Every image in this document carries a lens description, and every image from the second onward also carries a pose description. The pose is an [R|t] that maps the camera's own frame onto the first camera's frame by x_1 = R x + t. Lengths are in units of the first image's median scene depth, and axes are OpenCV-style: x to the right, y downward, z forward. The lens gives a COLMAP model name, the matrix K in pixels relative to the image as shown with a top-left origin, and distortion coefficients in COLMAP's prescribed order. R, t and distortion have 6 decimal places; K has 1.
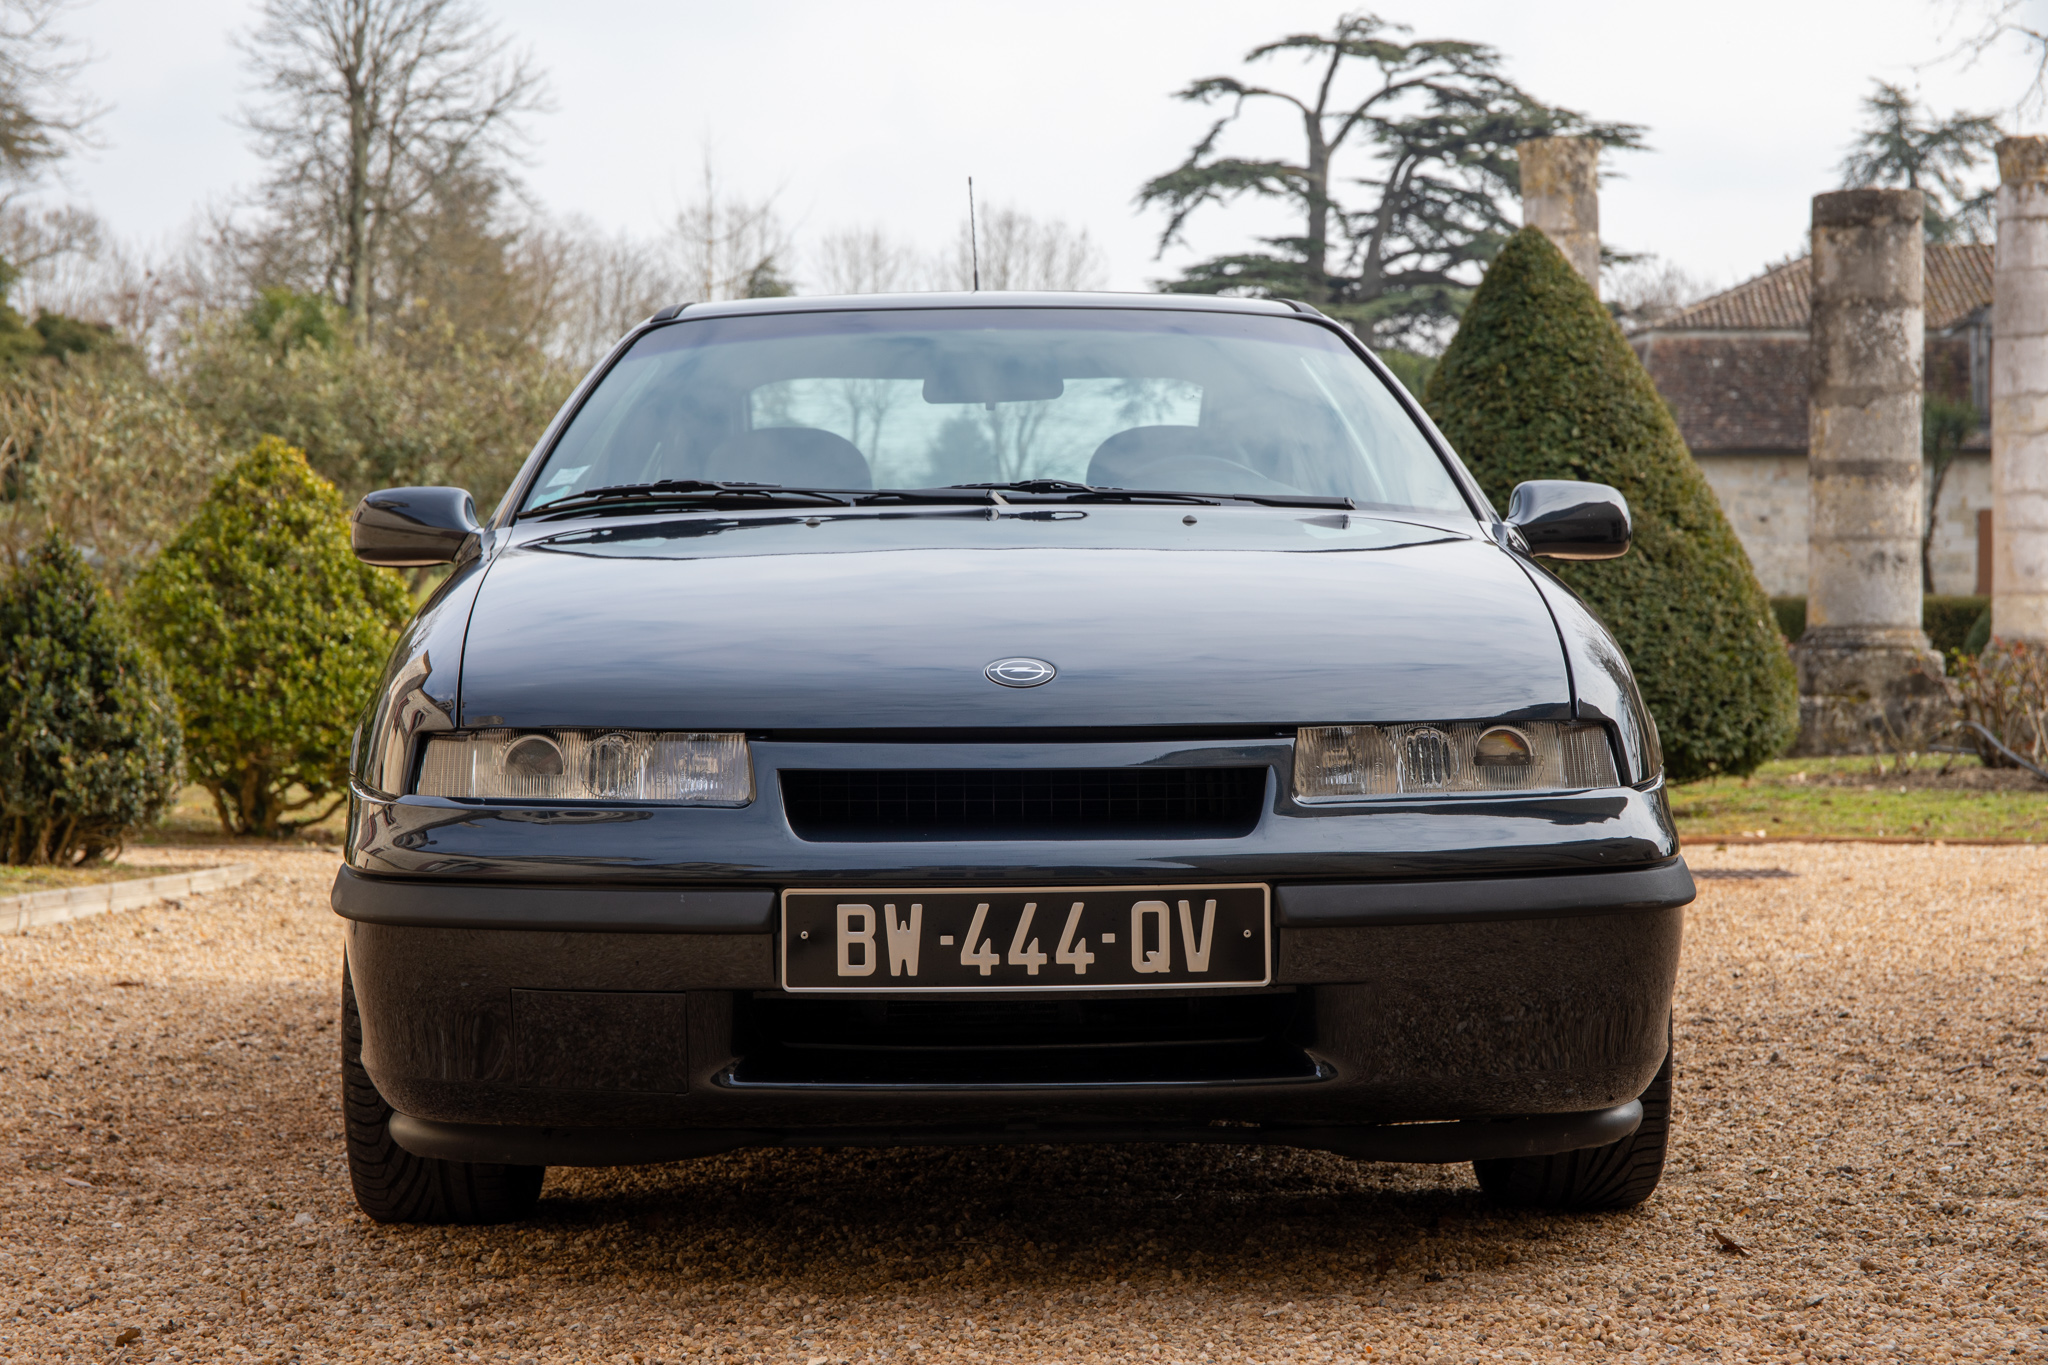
lens RADIAL K [[4100.5, 0, 1036.1], [0, 4100.5, 686.1], [0, 0, 1]] dist [0.054614, 0.000000]
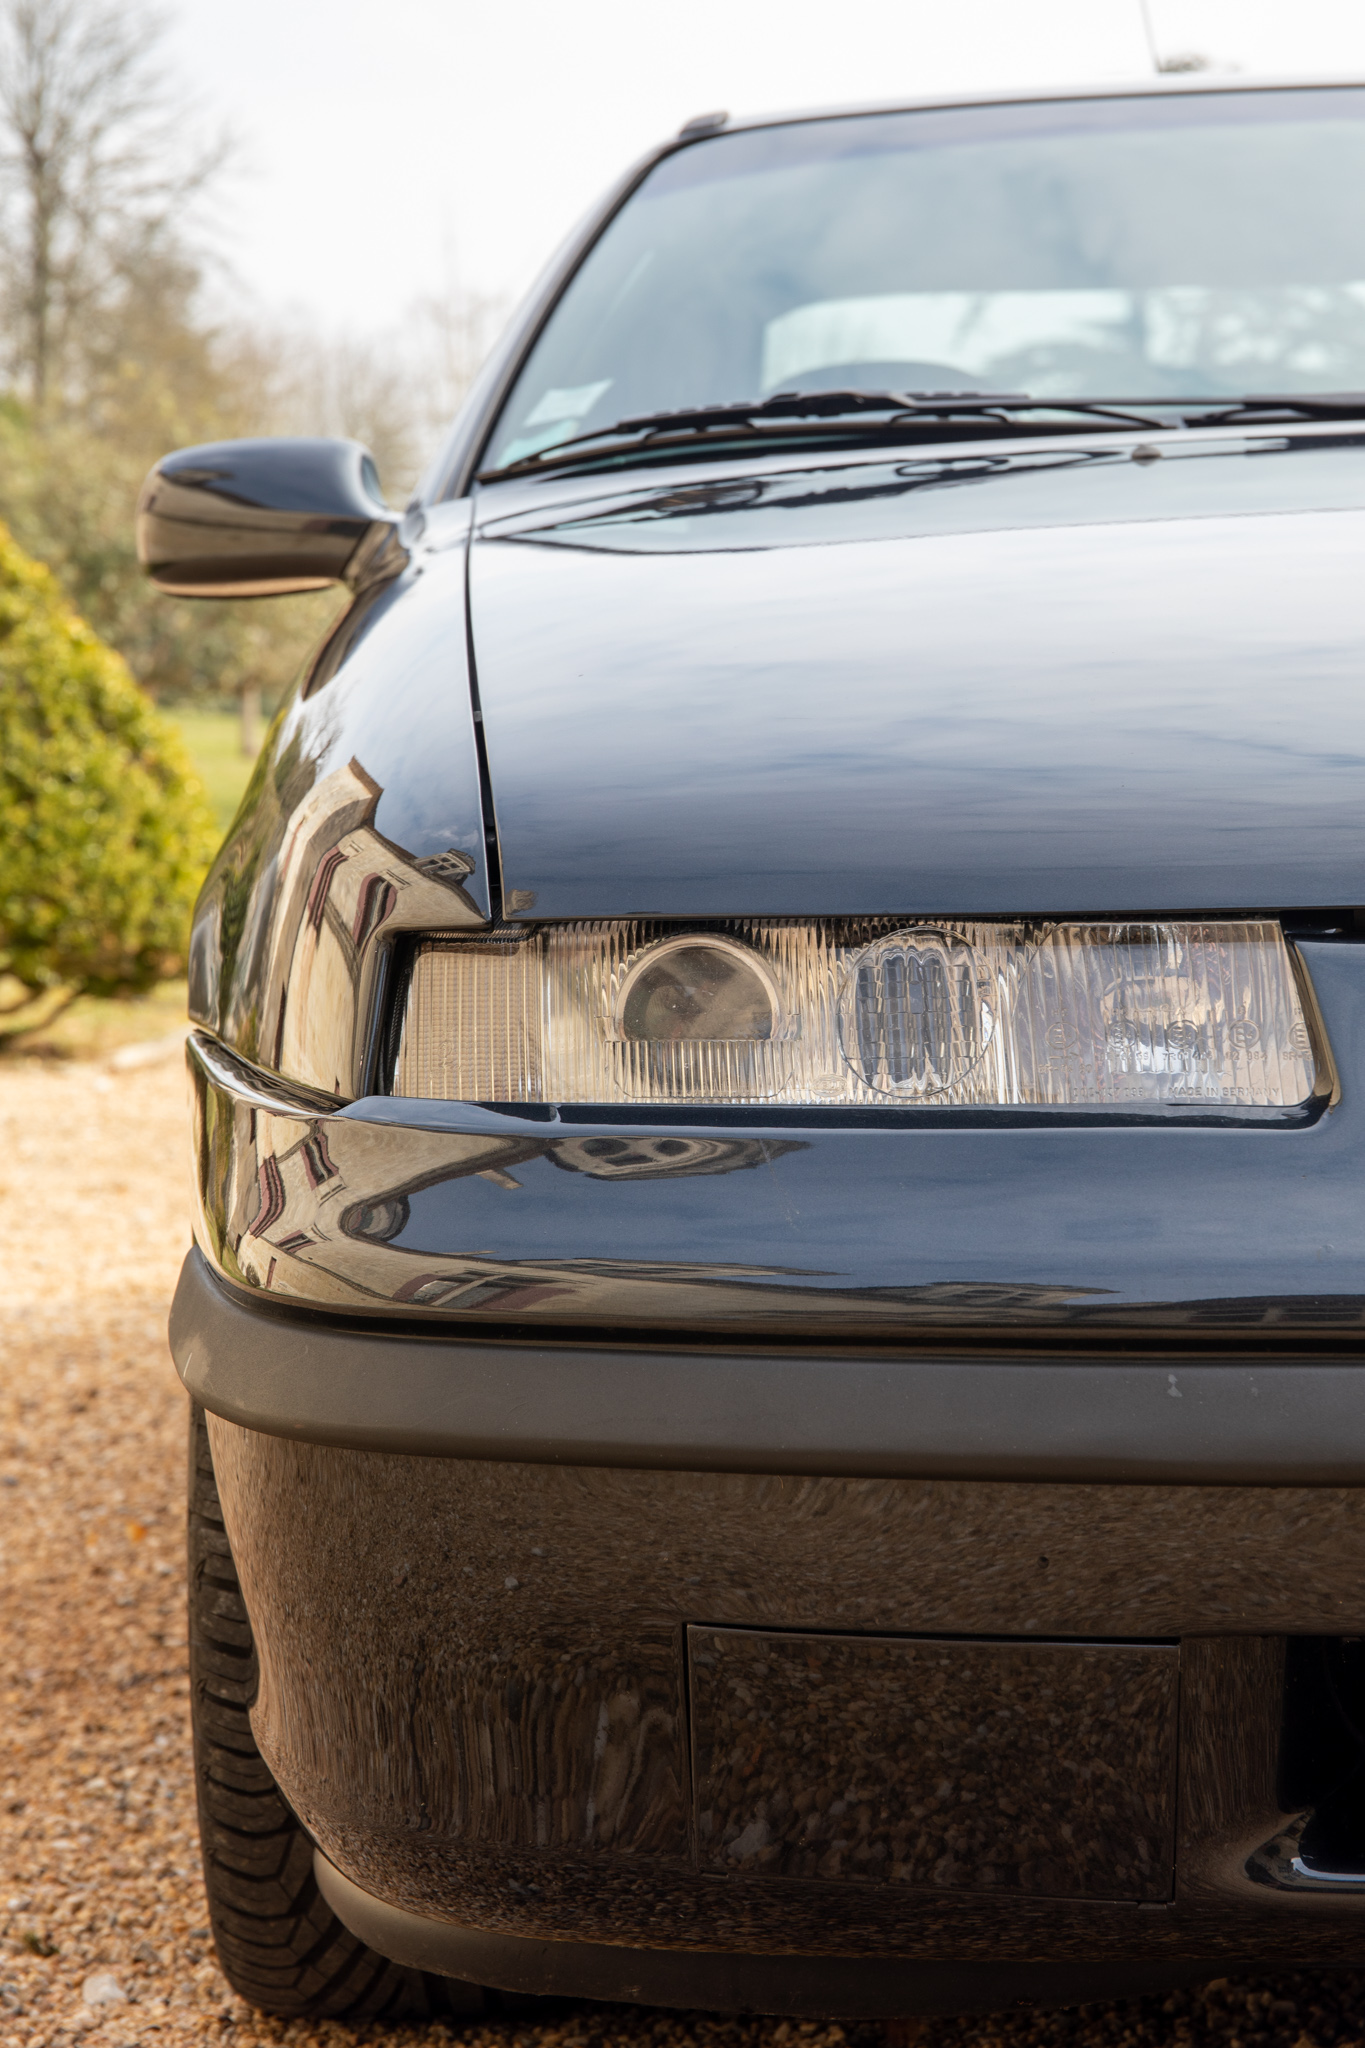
lens RADIAL K [[4100.5, 0, 670.0], [0, 4100.5, 1024.2], [0, 0, 1]] dist [0.054614, 0.000000]
pose [[0.999687, -0.021440, -0.012860, -0.095453], [0.022005, 0.998723, 0.045484, 0.002066], [0.011869, -0.045753, 0.998882, 0.489042]]
